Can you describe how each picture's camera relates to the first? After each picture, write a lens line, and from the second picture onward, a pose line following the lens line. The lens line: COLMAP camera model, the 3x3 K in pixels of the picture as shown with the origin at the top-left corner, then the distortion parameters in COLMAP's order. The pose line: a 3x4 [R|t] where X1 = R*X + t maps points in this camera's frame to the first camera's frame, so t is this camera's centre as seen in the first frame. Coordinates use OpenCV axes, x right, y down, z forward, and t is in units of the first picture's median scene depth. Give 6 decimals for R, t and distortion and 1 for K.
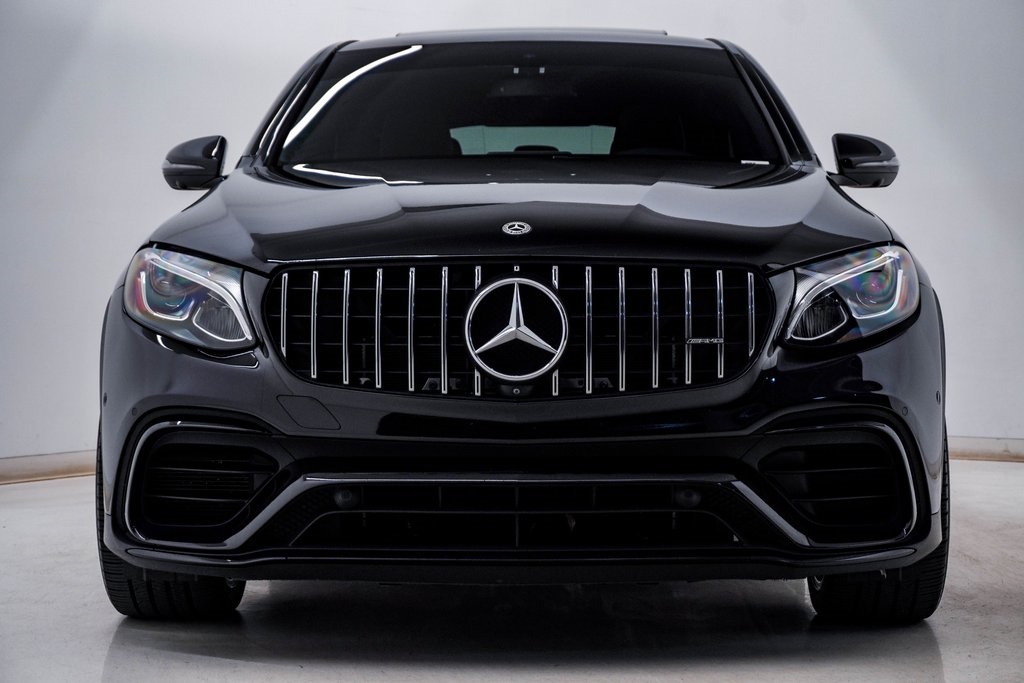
lens RADIAL K [[2198.2, 0, 514.0], [0, 2198.2, 340.4], [0, 0, 1]] dist [-0.008630, 0.000000]
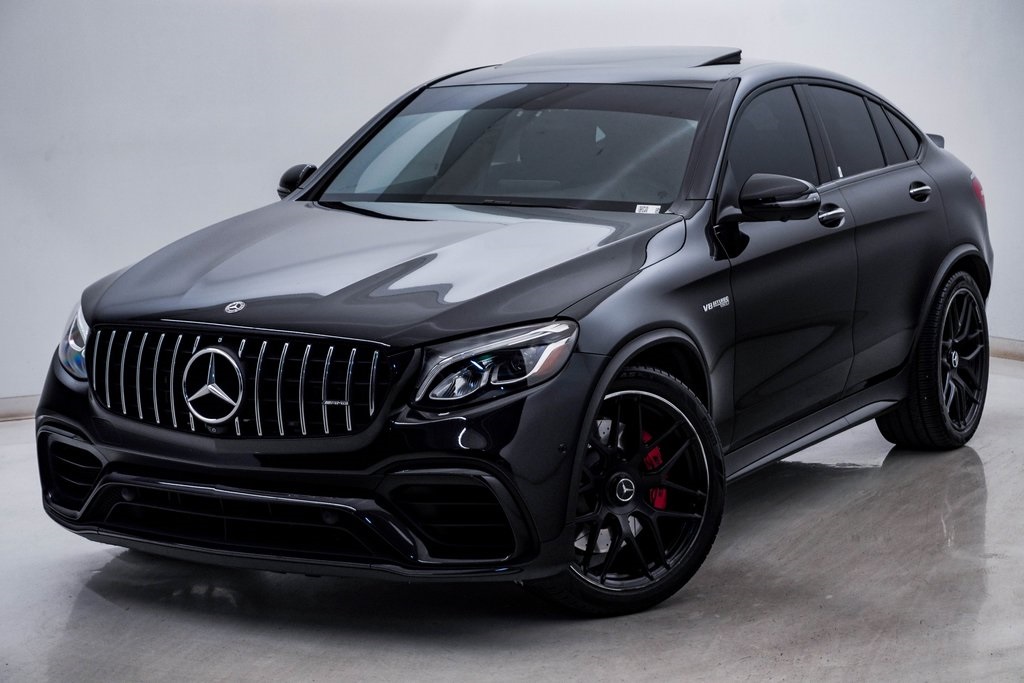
lens RADIAL K [[2198.2, 0, 504.4], [0, 2198.2, 347.3], [0, 0, 1]] dist [-0.008630, 0.000000]
pose [[0.876648, 0.060366, -0.477330, 0.808374], [-0.008322, 0.993852, 0.110404, -0.180476], [0.481060, -0.092813, 0.871761, -0.106958]]
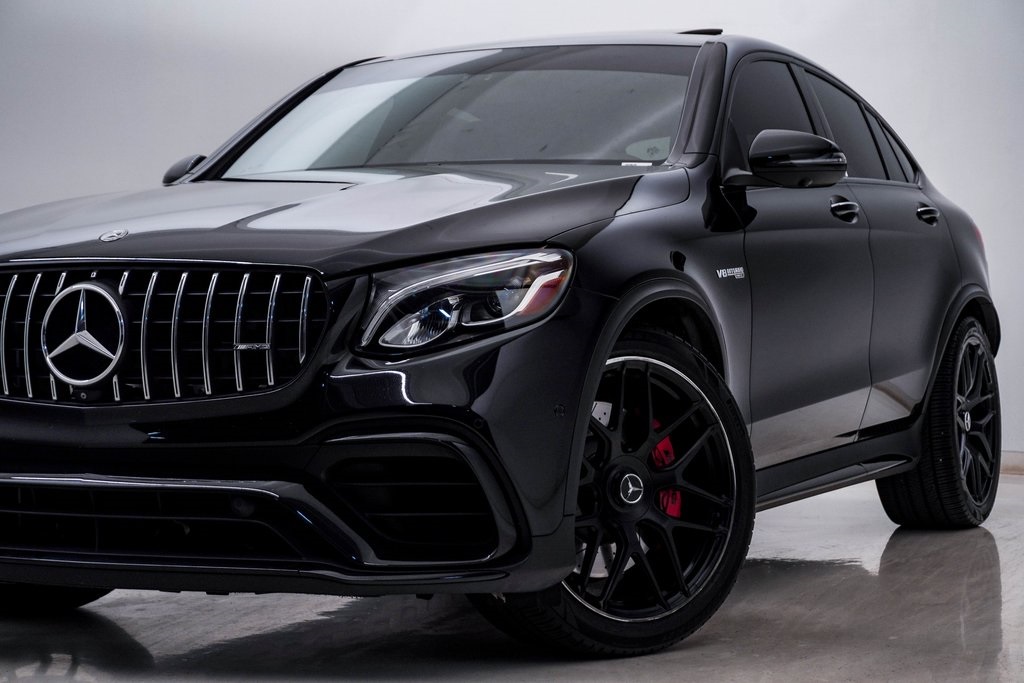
lens RADIAL K [[2198.2, 0, 519.9], [0, 2198.2, 341.4], [0, 0, 1]] dist [-0.008630, 0.000000]
pose [[0.909780, 0.001416, -0.415089, 0.600005], [-0.006737, 0.999913, -0.011354, 0.008166], [0.415036, 0.013126, 0.909710, 0.160336]]
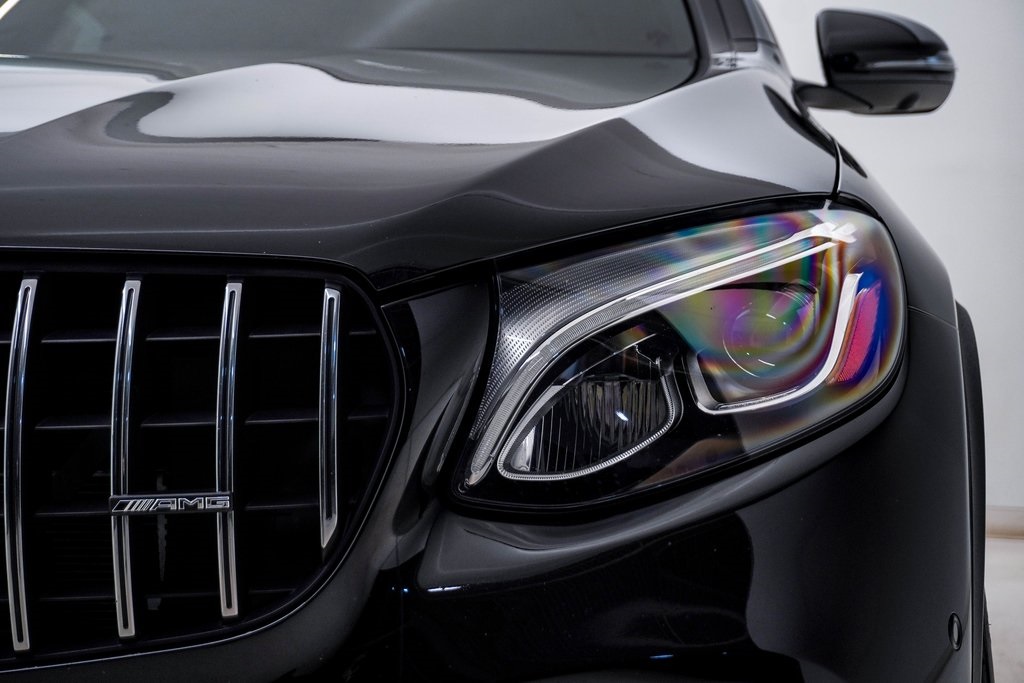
lens RADIAL K [[2093.6, 0, 512.3], [0, 2093.6, 340.8], [0, 0, 1]] dist [-0.031679, 0.000000]
pose [[0.994852, -0.012898, -0.100514, 0.166787], [0.012385, 0.999907, -0.005718, -0.021051], [0.100579, 0.004444, 0.994919, 0.701512]]
